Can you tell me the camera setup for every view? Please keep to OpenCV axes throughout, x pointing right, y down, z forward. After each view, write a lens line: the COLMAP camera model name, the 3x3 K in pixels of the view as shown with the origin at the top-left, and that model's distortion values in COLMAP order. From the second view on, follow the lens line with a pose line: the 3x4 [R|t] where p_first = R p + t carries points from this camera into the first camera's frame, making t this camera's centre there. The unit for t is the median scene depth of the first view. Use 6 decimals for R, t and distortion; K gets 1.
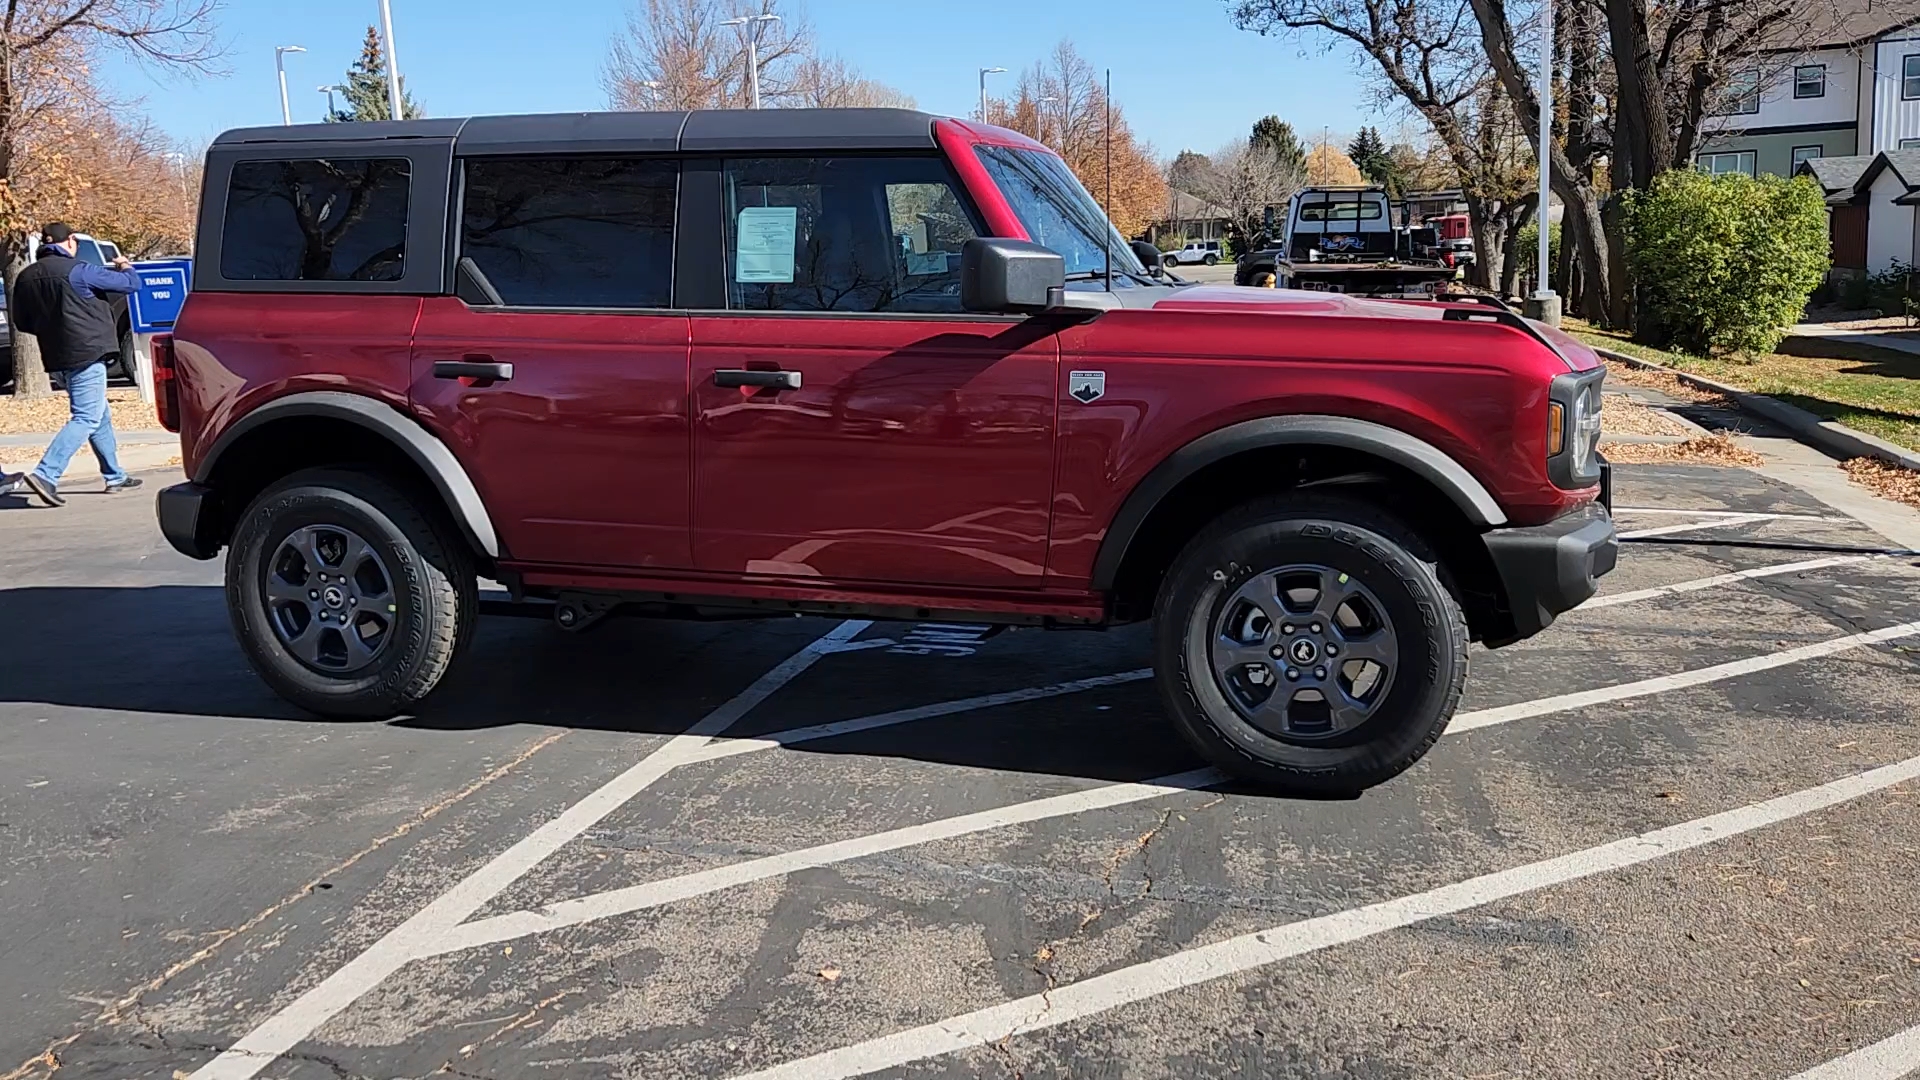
lens RADIAL K [[1638.6, 0, 930.1], [0, 1638.6, 546.6], [0, 0, 1]] dist [0.017356, 0.009824]
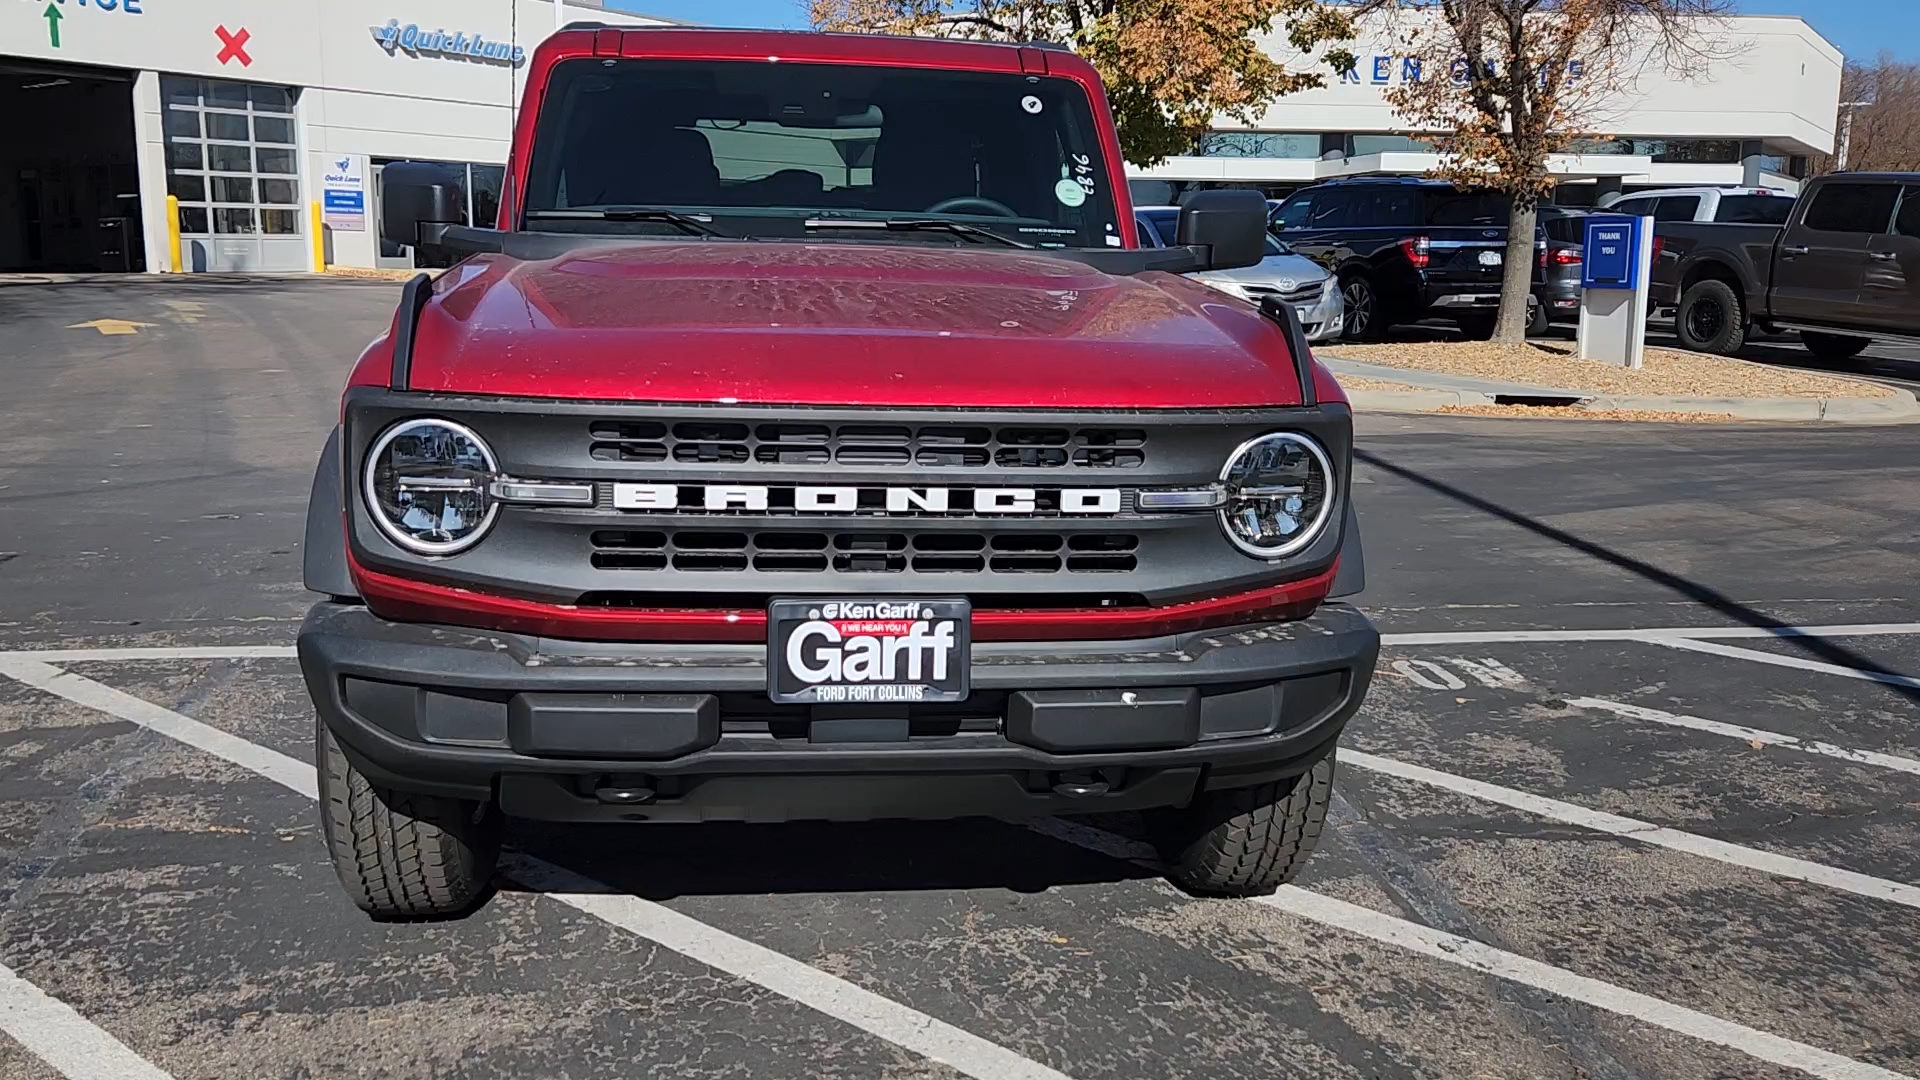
lens RADIAL K [[1635.9, 0, 933.1], [0, 1635.9, 530.2], [0, 0, 1]] dist [0.015121, 0.013123]
pose [[0.391056, 0.207736, -0.896616, 0.862514], [-0.196356, 0.970596, 0.139237, -0.150464], [0.899177, 0.121606, 0.420348, 0.779998]]
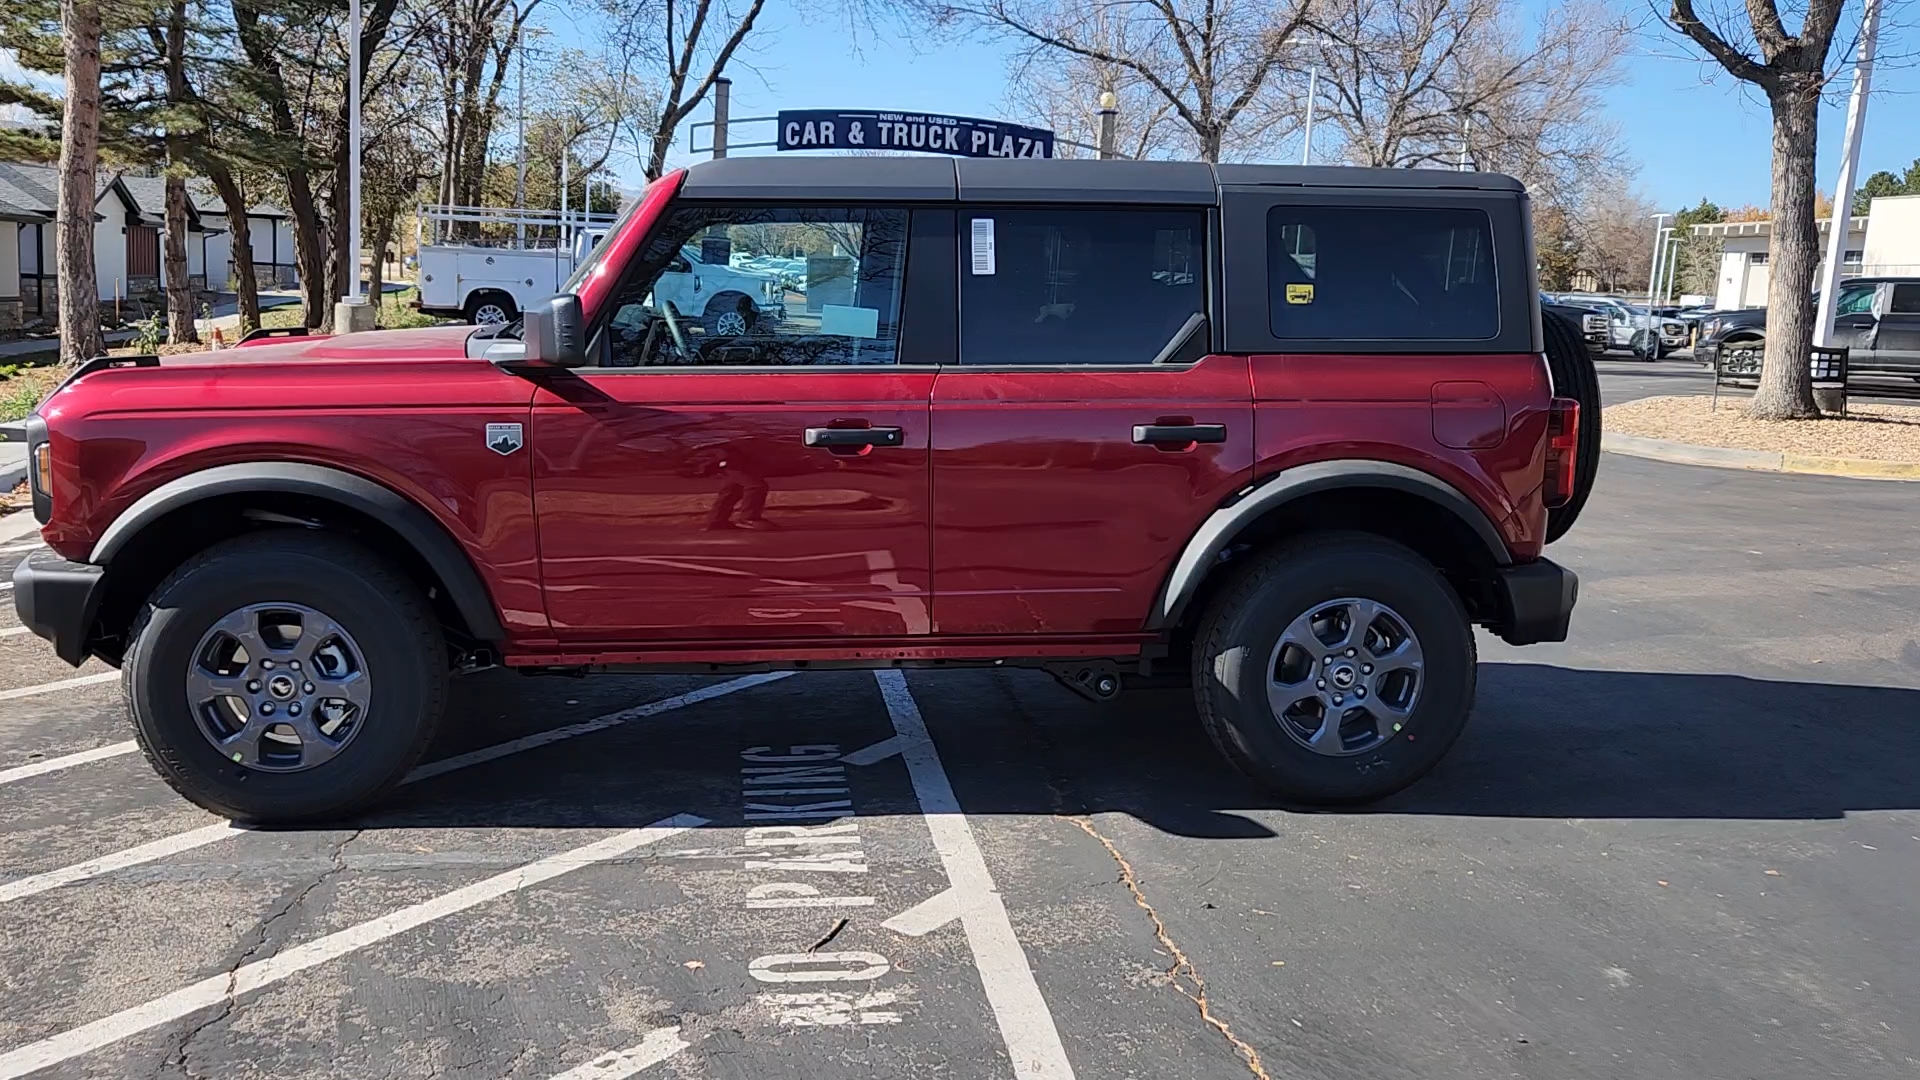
lens RADIAL K [[1635.9, 0, 933.1], [0, 1635.9, 530.2], [0, 0, 1]] dist [0.015121, 0.013123]
pose [[-0.922635, 0.057622, -0.381345, 0.302619], [-0.078259, 0.940235, 0.331413, -0.413109], [0.377651, 0.335617, -0.862984, 2.092227]]
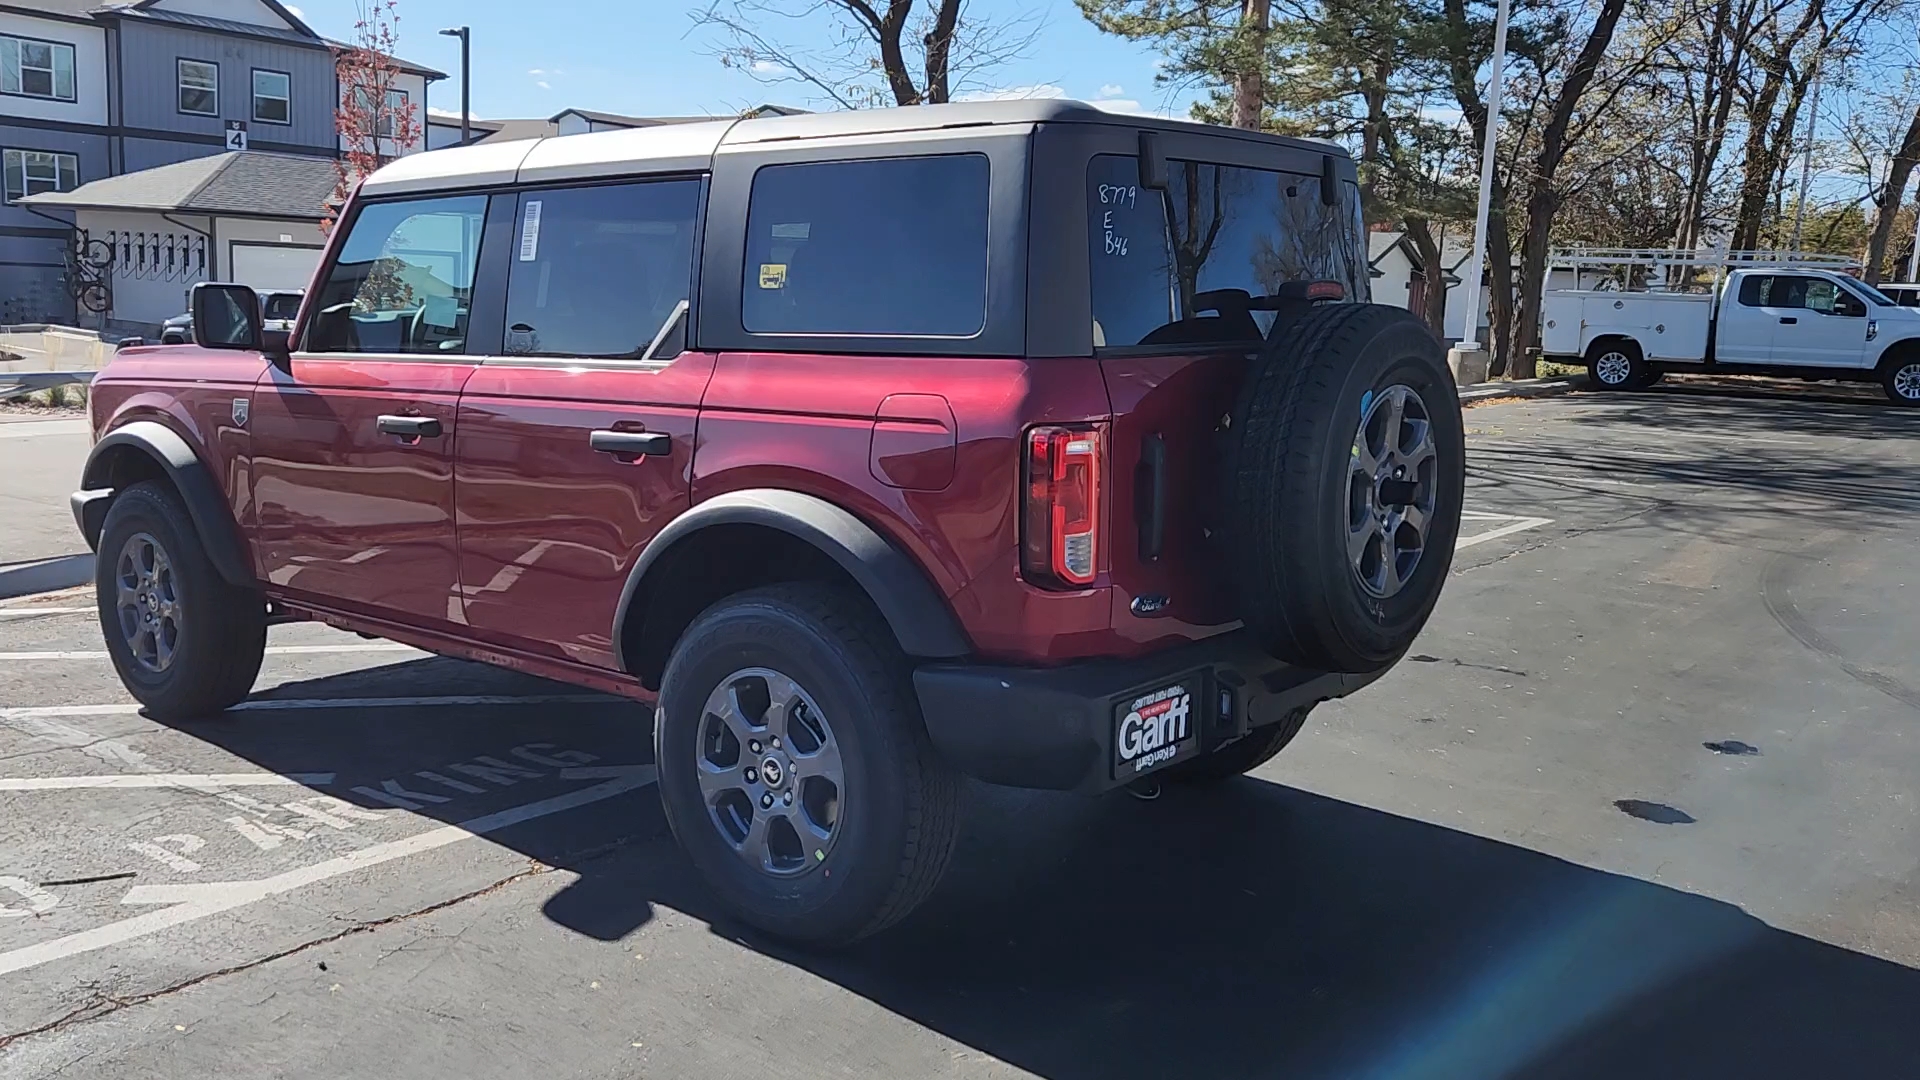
lens RADIAL K [[1635.9, 0, 933.1], [0, 1635.9, 530.2], [0, 0, 1]] dist [0.015121, 0.013123]
pose [[-0.915148, -0.053936, 0.399493, -0.634716], [0.075205, 0.950767, 0.300642, -0.352499], [-0.396040, 0.305176, -0.866037, 1.959248]]
